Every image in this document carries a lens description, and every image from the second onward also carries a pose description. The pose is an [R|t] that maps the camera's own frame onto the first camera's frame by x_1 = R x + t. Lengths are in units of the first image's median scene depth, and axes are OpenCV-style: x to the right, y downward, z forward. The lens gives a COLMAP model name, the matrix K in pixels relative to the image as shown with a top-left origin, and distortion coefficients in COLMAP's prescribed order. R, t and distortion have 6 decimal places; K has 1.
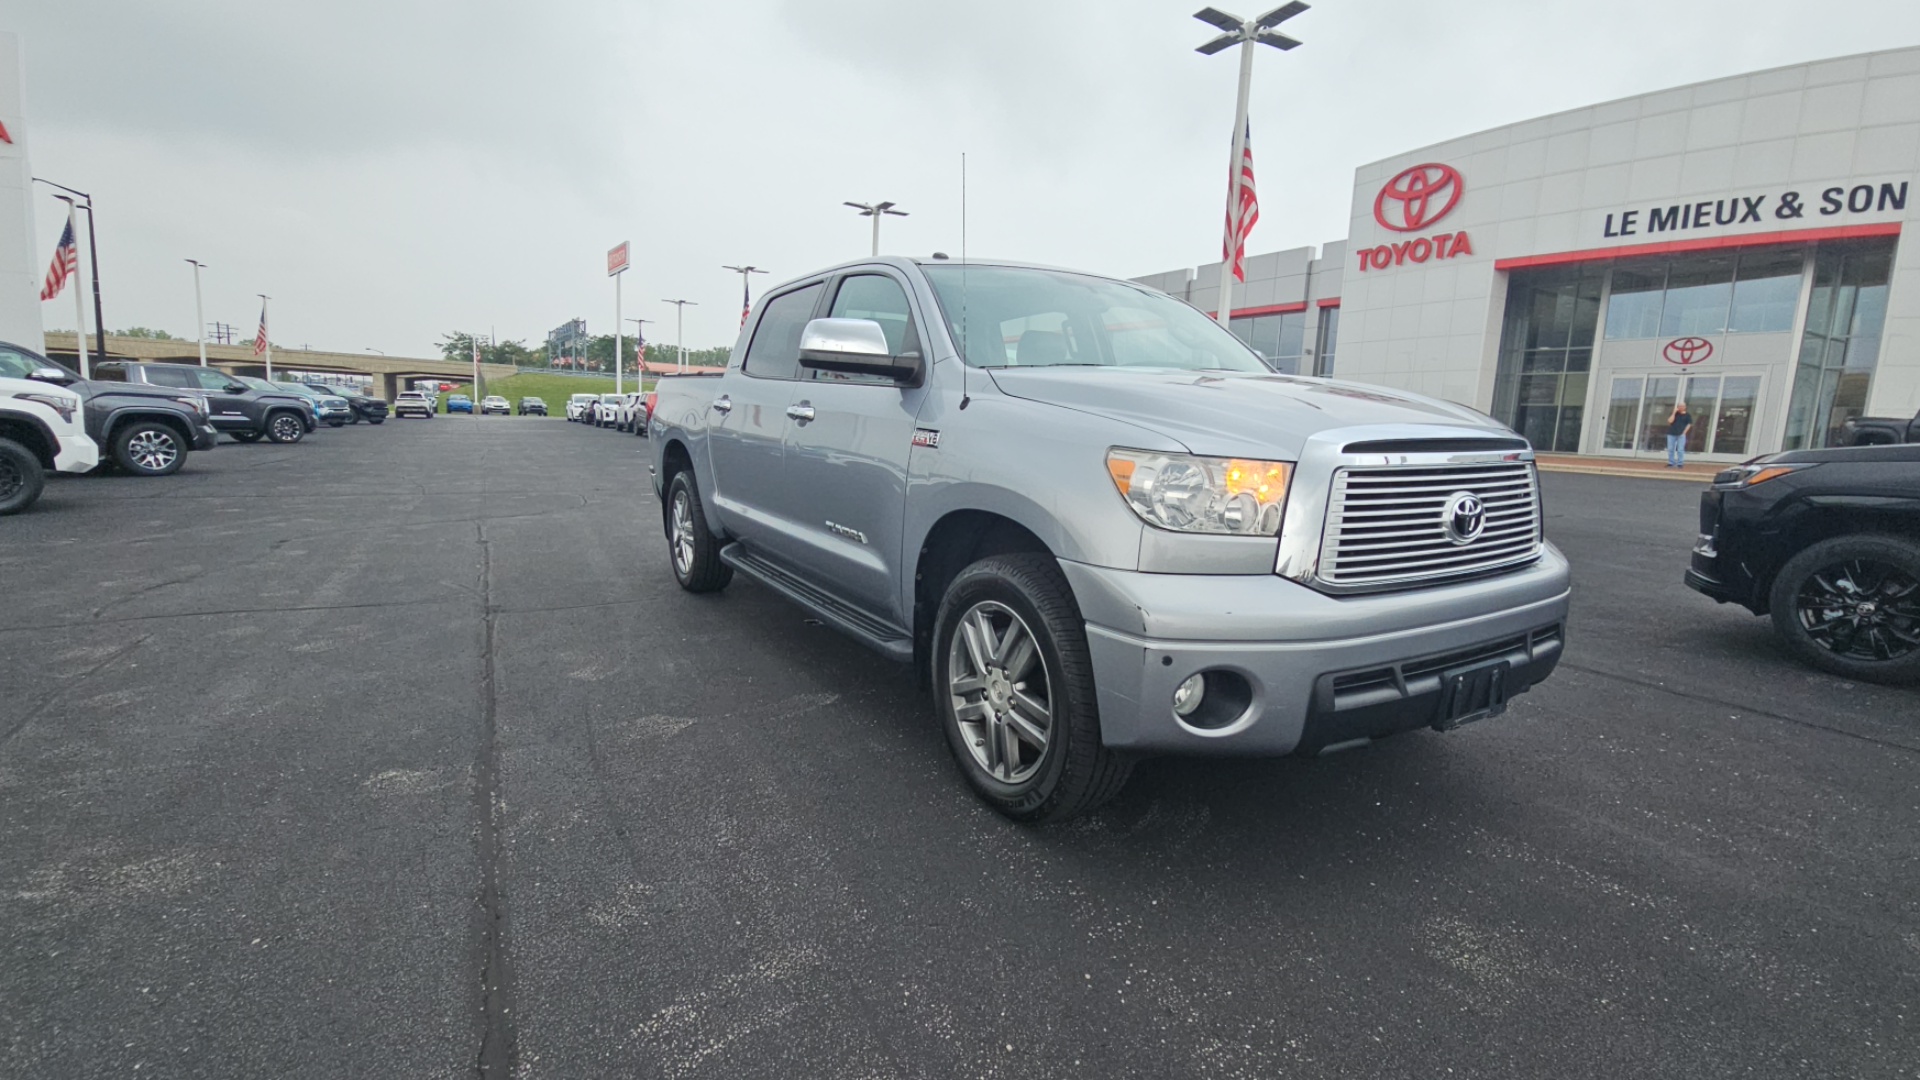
lens RADIAL K [[857.8, 0, 980.2], [0, 857.8, 543.7], [0, 0, 1]] dist [0.009234, -0.007875]
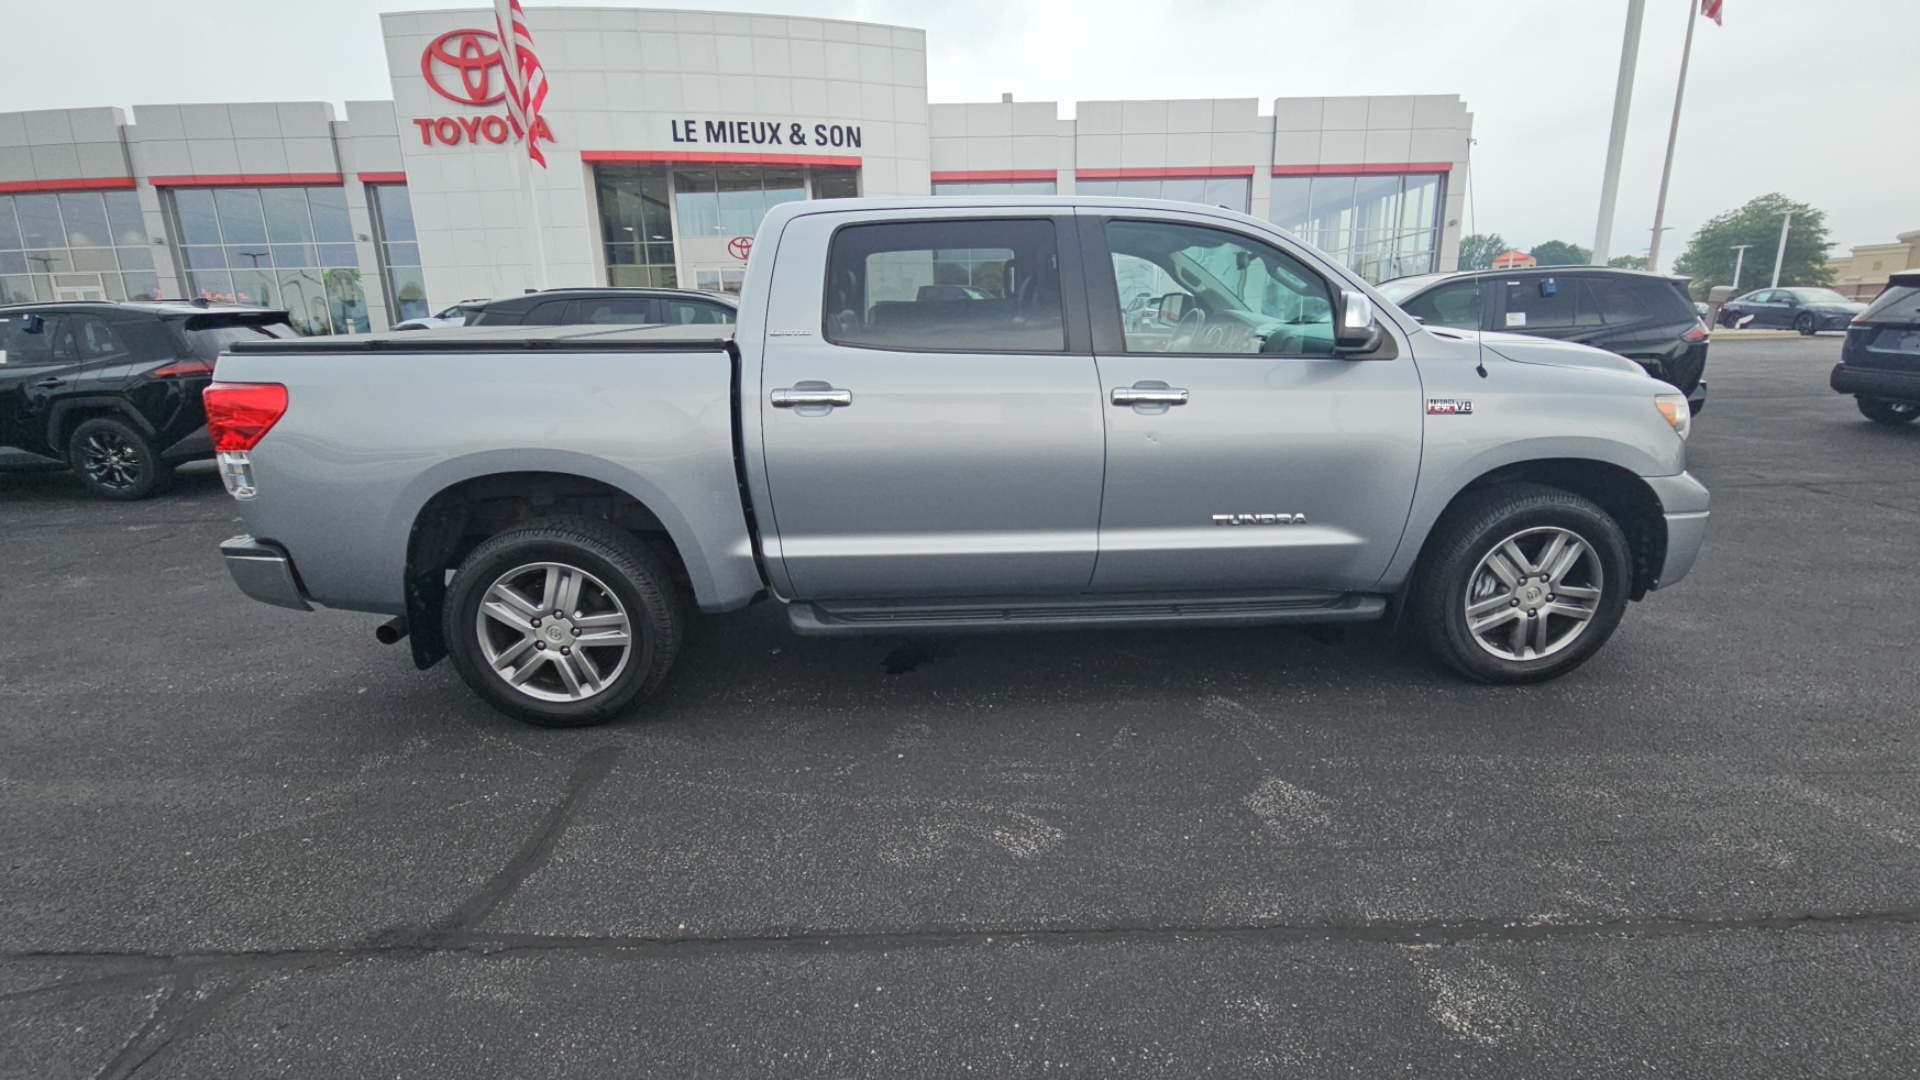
lens RADIAL K [[857.8, 0, 980.2], [0, 857.8, 543.7], [0, 0, 1]] dist [0.009234, -0.007875]
pose [[0.491864, -0.268311, 0.828299, -0.143803], [0.162699, 0.962900, 0.215298, -0.031519], [-0.855336, 0.028866, 0.517269, 0.104279]]
